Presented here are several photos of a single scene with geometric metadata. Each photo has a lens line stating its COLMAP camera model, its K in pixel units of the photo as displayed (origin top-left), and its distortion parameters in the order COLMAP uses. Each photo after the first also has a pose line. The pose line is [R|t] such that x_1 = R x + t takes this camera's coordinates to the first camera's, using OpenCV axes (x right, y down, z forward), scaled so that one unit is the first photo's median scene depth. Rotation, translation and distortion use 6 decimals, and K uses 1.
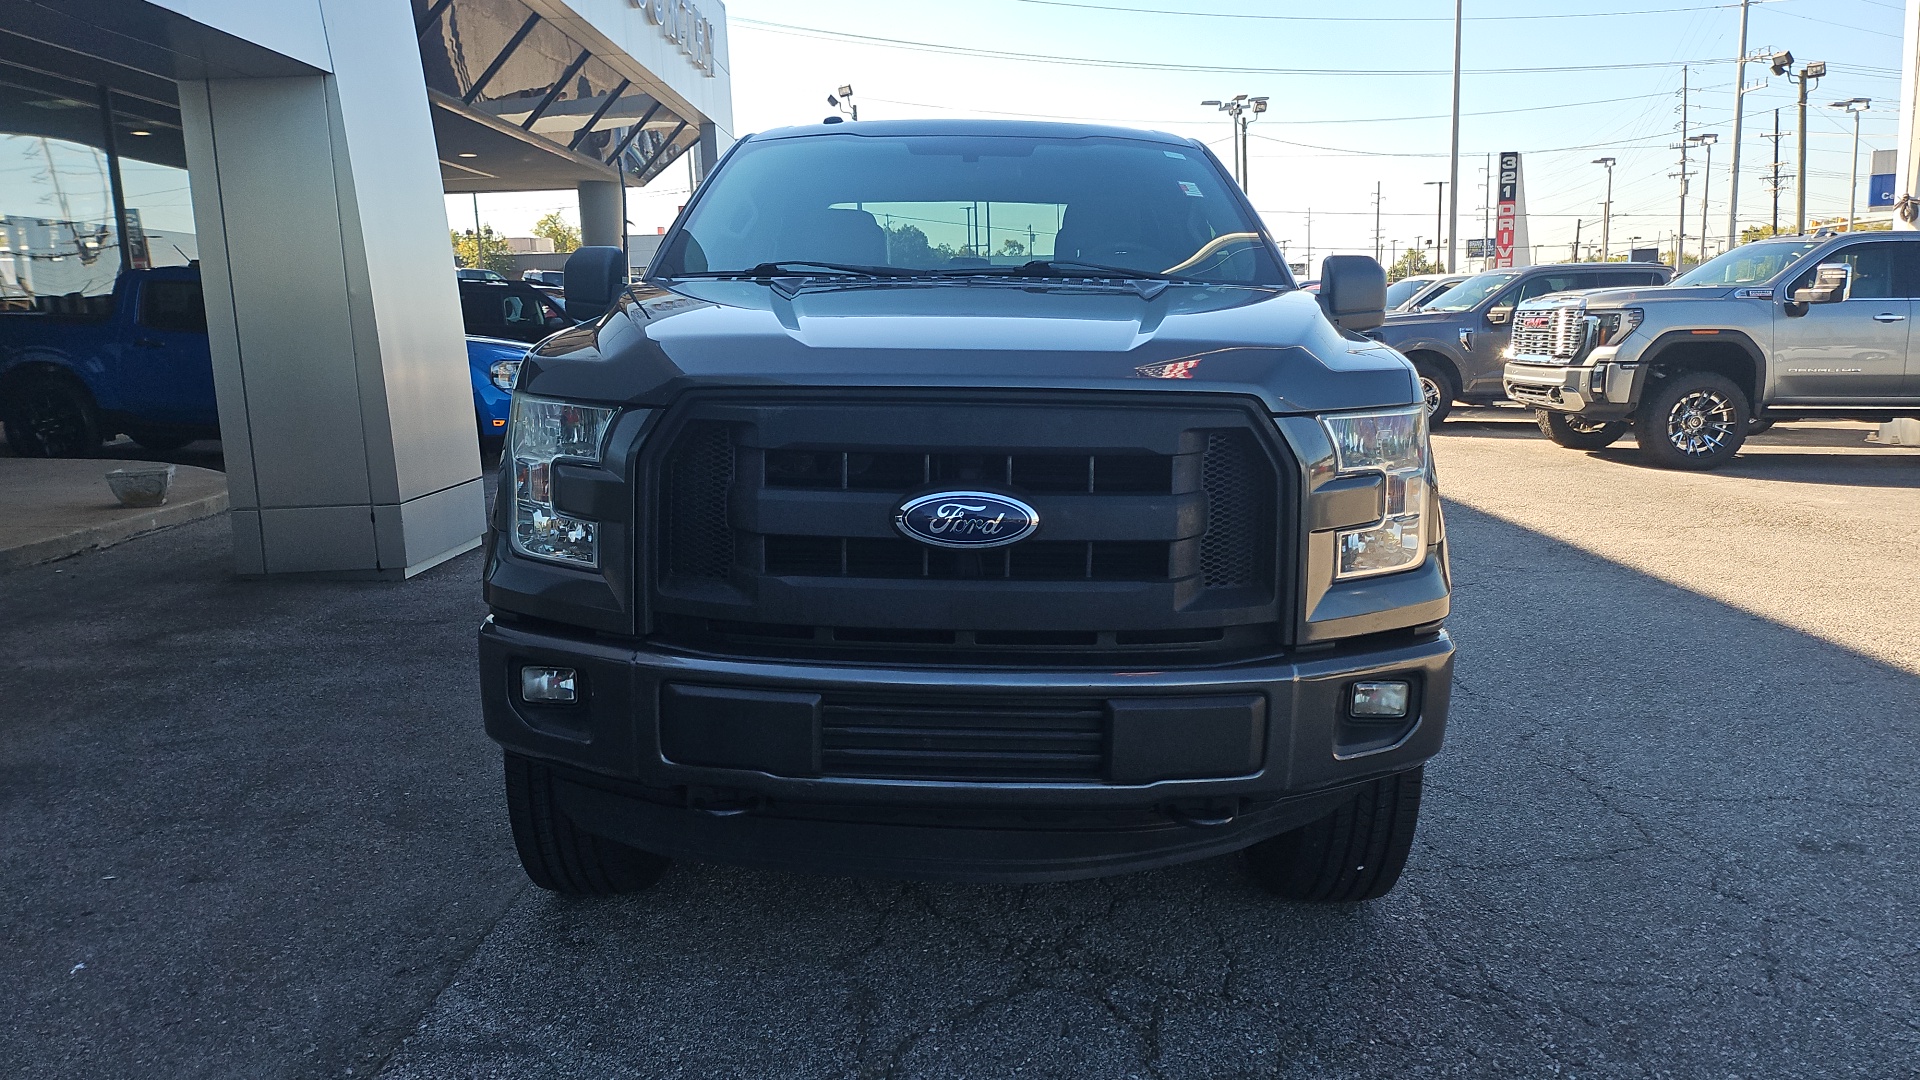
lens RADIAL K [[1333.7, 0, 947.6], [0, 1333.7, 541.5], [0, 0, 1]] dist [0.089301, -0.099915]
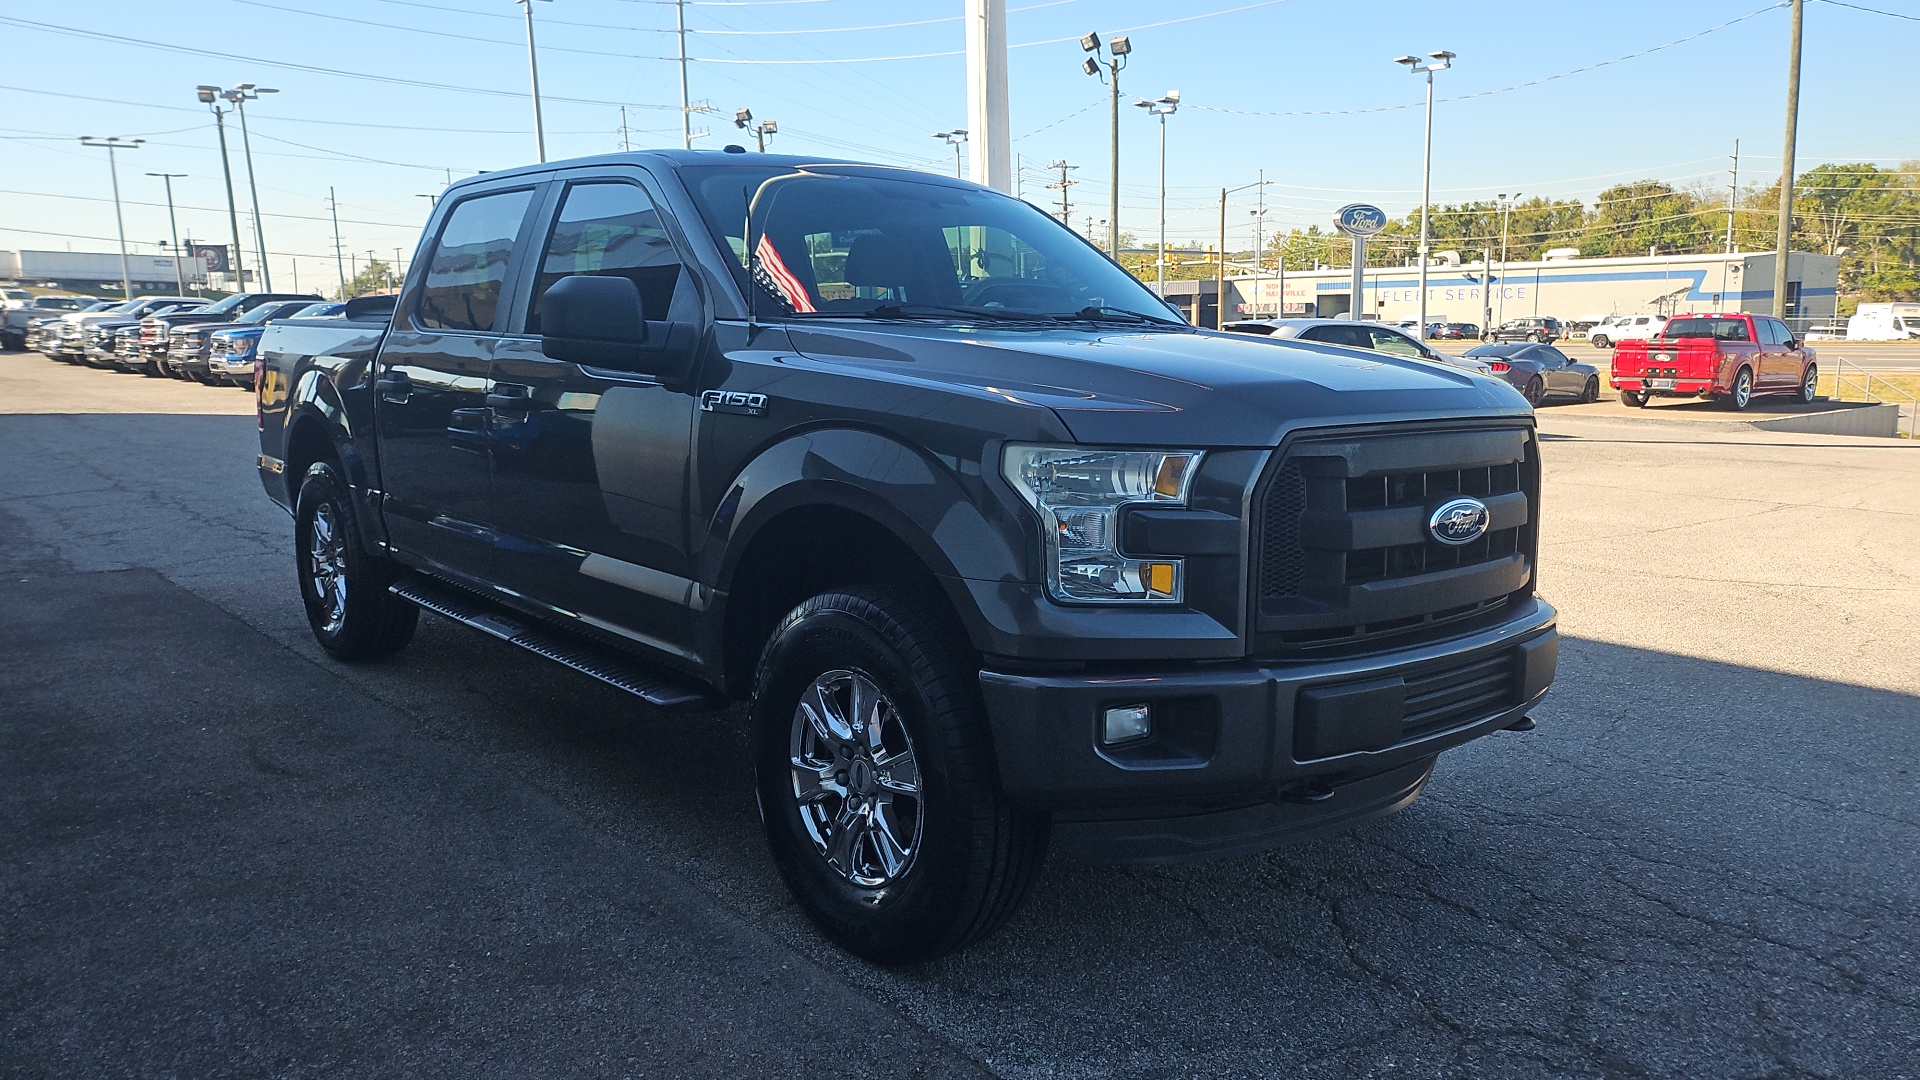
lens RADIAL K [[1359.0, 0, 930.5], [0, 1359.0, 551.9], [0, 0, 1]] dist [0.078798, -0.106769]
pose [[0.742156, -0.103672, 0.662160, -1.040255], [0.106183, 0.993674, 0.036565, -0.075668], [-0.661762, 0.043173, 0.748469, 0.296103]]
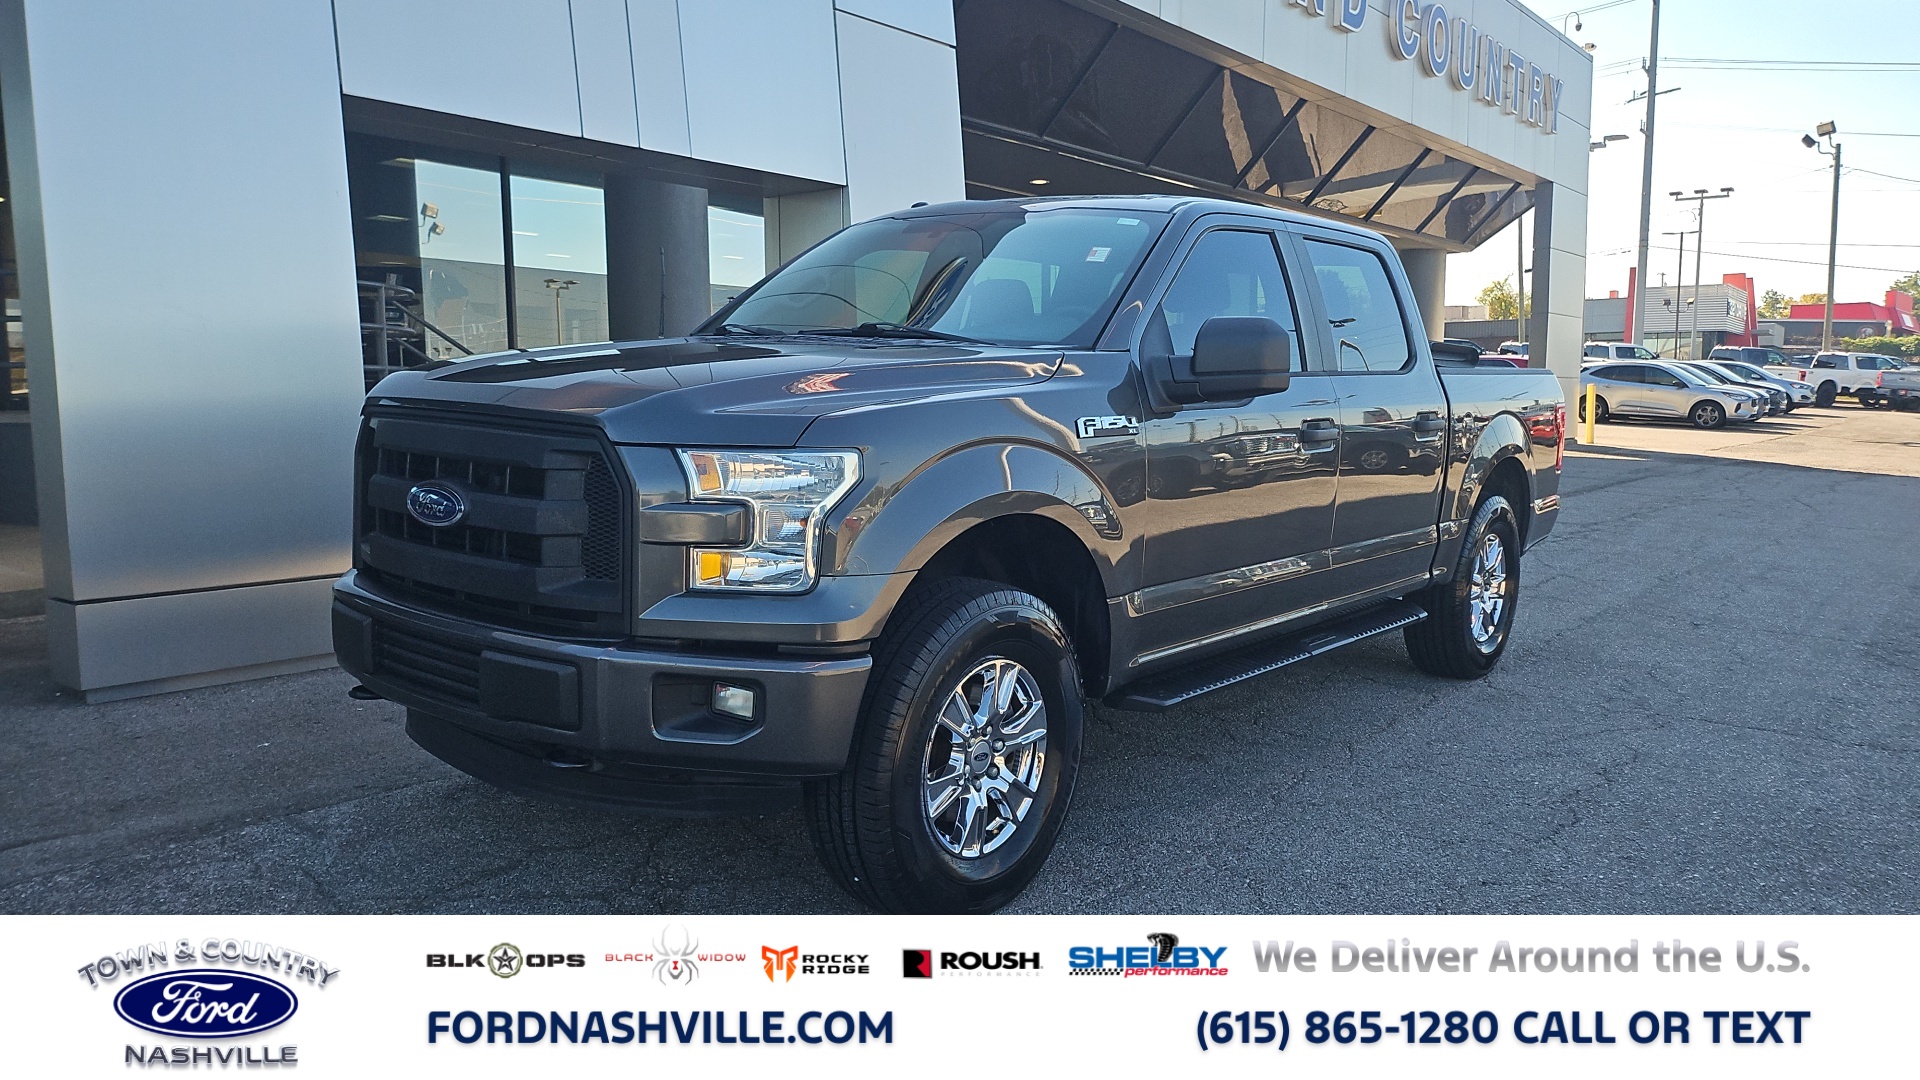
lens RADIAL K [[1333.7, 0, 947.6], [0, 1333.7, 541.5], [0, 0, 1]] dist [0.089301, -0.099915]
pose [[0.783850, 0.094845, -0.613664, 1.082314], [-0.125303, 0.992096, -0.006720, -0.029644], [0.608176, 0.082161, 0.789539, 0.187743]]
